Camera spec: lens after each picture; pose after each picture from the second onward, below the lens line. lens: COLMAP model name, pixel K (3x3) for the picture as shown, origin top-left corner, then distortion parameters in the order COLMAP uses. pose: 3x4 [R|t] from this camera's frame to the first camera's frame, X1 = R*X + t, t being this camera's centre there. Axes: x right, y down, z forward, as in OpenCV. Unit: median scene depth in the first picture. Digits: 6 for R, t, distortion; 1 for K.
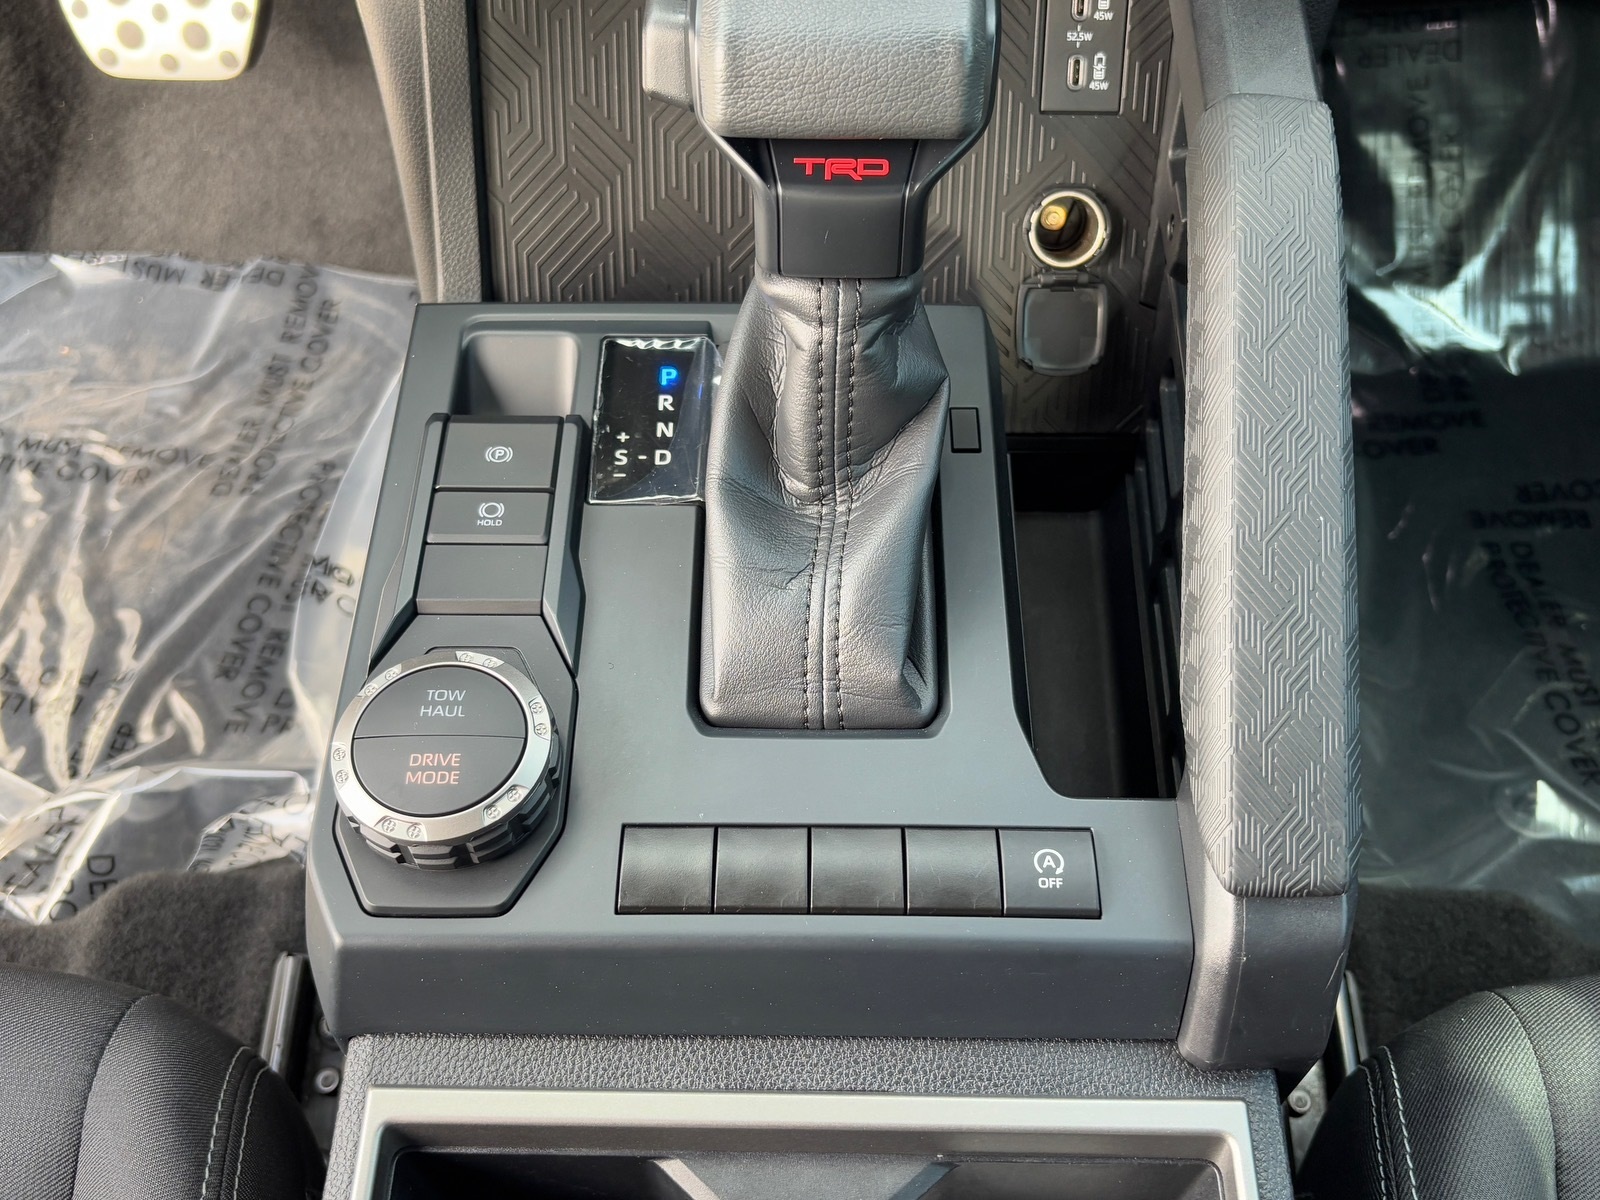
lens RADIAL K [[1555.6, 0, 794.1], [0, 1555.6, 614.8], [0, 0, 1]] dist [0.013557, 0.000000]
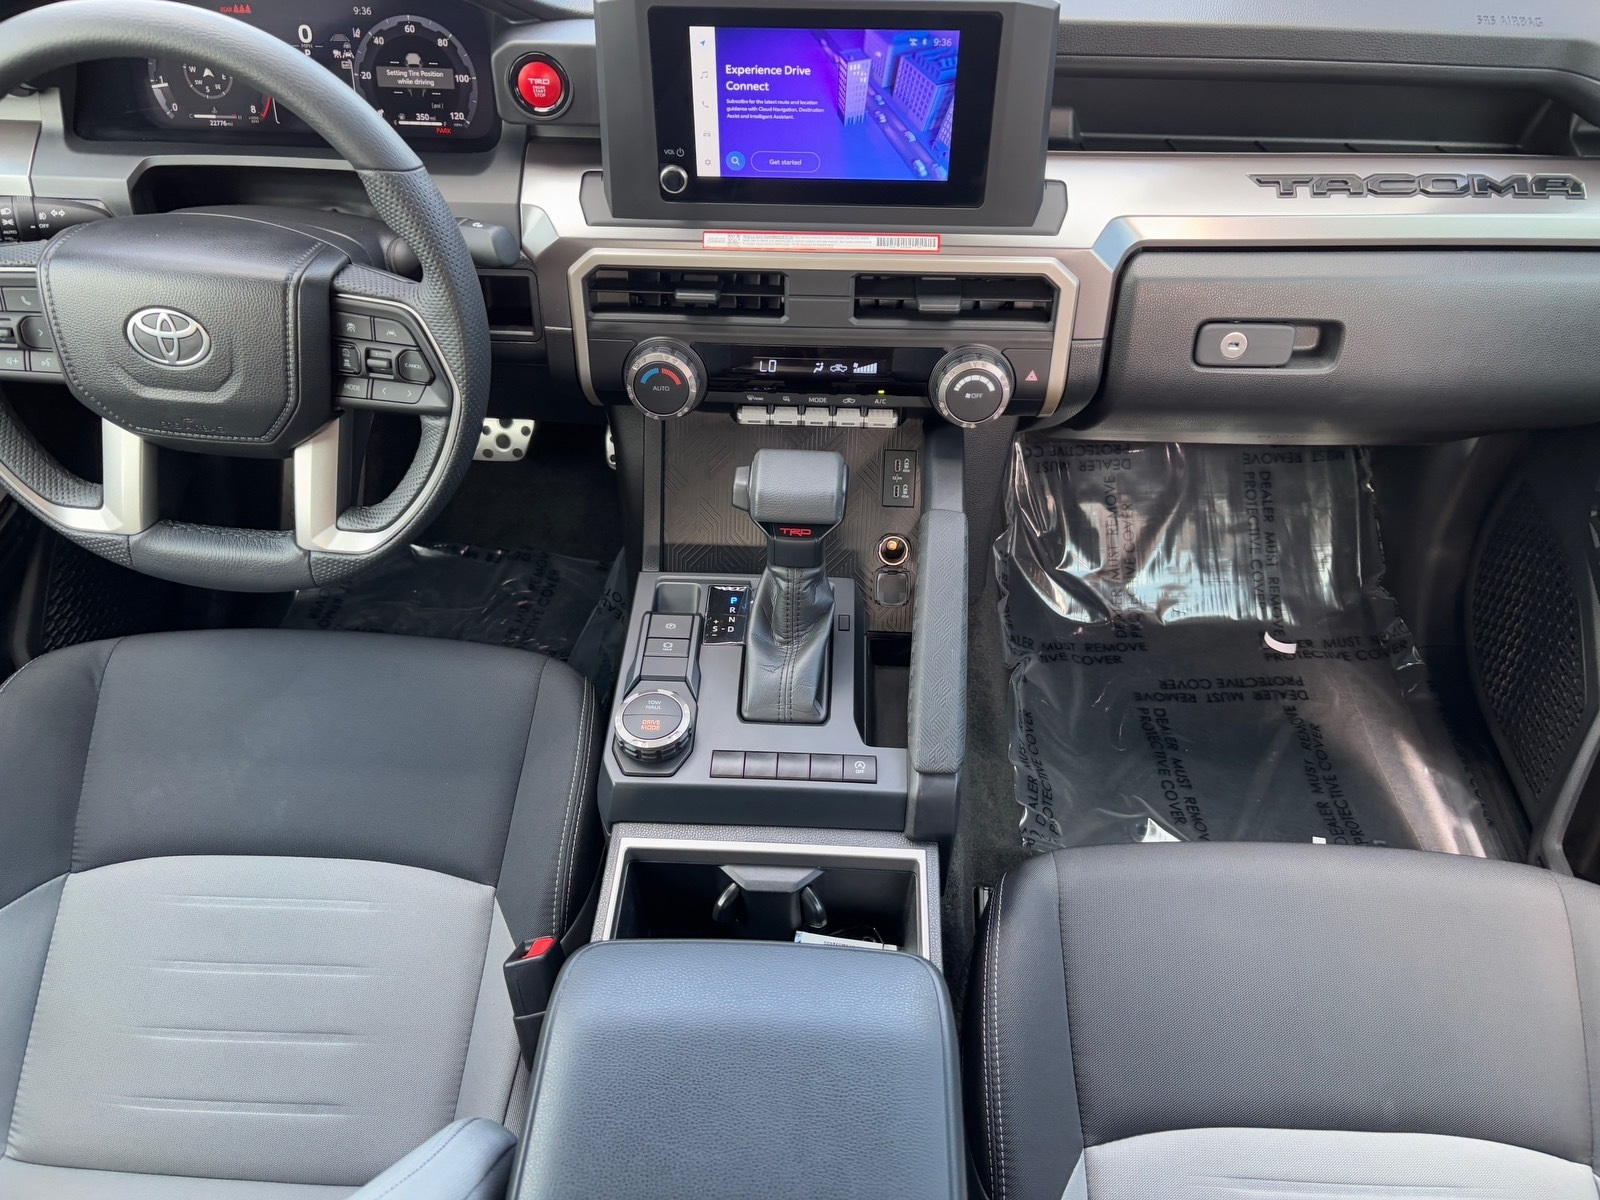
lens RADIAL K [[1213.2, 0, 797.3], [0, 1213.2, 596.5], [0, 0, 1]] dist [0.043531, -0.053388]
pose [[0.999462, 0.029731, -0.013824, 0.057245], [-0.031779, 0.982167, -0.185307, 0.224989], [0.008068, 0.185647, 0.982583, -1.057075]]
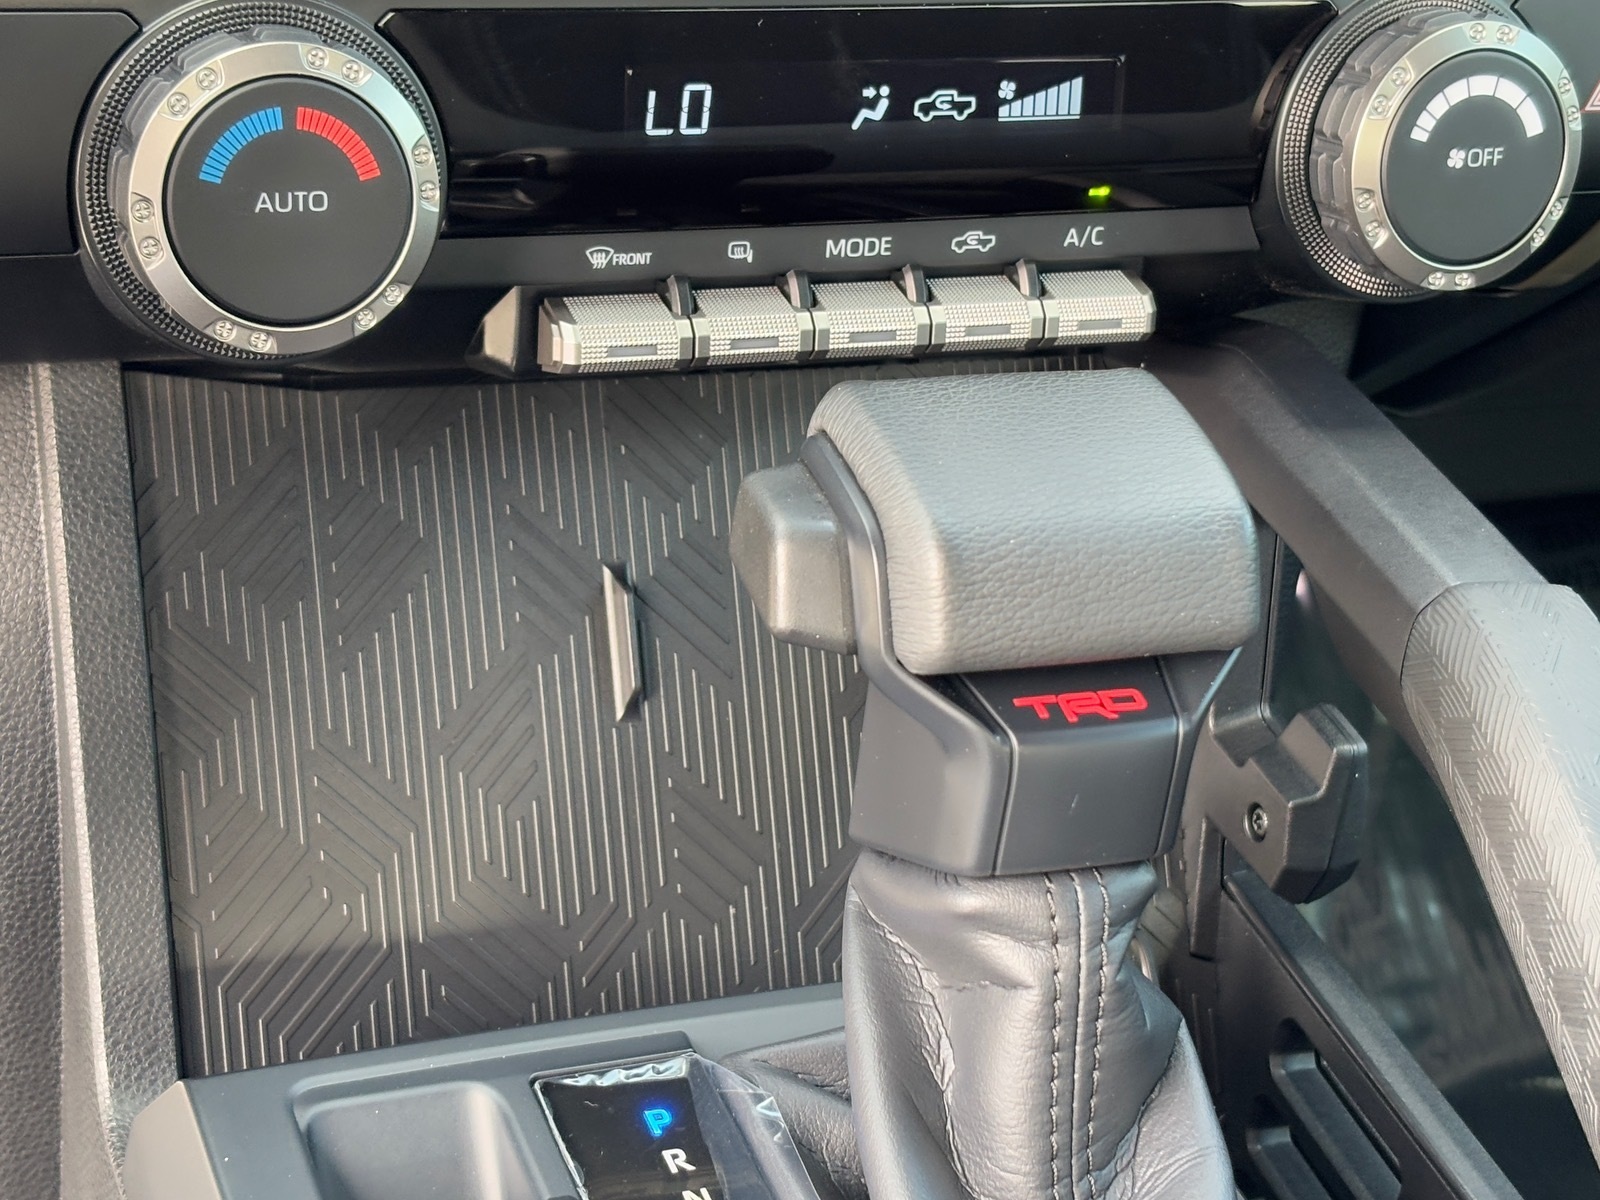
lens RADIAL K [[3020.9, 0, 795.8], [0, 3020.9, 637.4], [0, 0, 1]] dist [0.141209, 0.000000]
pose [[0.919625, -0.082926, 0.383944, -0.480474], [0.228665, 0.907781, -0.351634, 0.103211], [-0.319377, 0.411166, 0.853780, -0.094527]]
